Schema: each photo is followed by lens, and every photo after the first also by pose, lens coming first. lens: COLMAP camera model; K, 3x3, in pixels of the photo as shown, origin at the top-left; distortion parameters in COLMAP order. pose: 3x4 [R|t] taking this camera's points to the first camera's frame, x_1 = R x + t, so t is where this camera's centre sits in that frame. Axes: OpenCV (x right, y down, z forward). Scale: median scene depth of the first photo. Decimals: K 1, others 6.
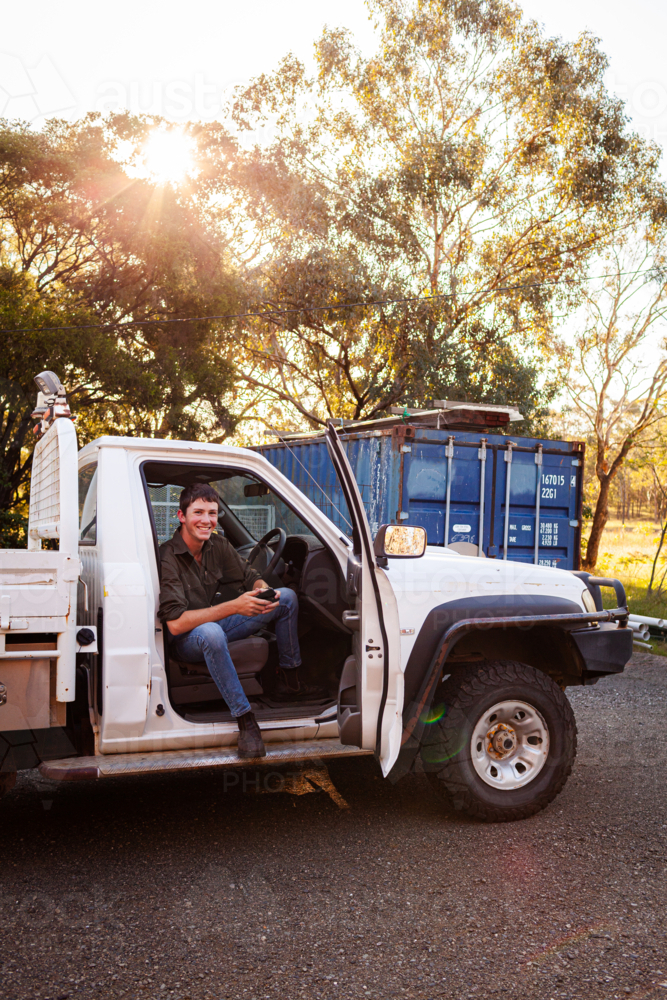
lens RADIAL K [[925.0, 0, 333.5], [0, 925.0, 500.0], [0, 0, 1]] dist [-0.006751, 0.009675]
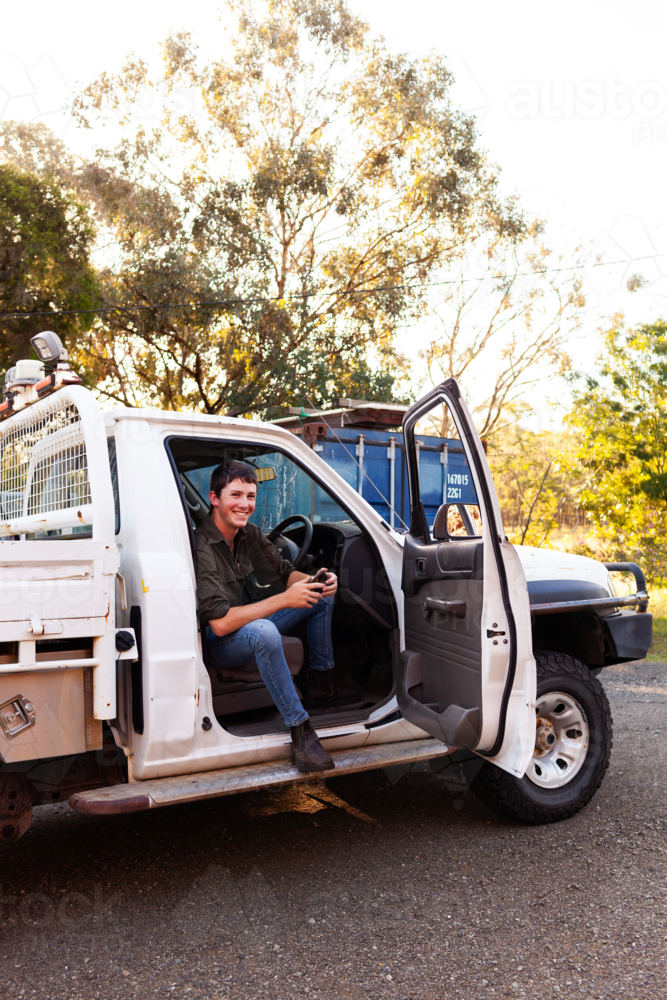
lens RADIAL K [[933.0, 0, 333.5], [0, 933.0, 500.0], [0, 0, 1]] dist [-0.012368, -0.006048]
pose [[0.983043, -0.019552, 0.182330, -0.194170], [0.022510, 0.999646, -0.014169, 0.029577], [-0.181989, 0.018033, 0.983135, 0.105826]]
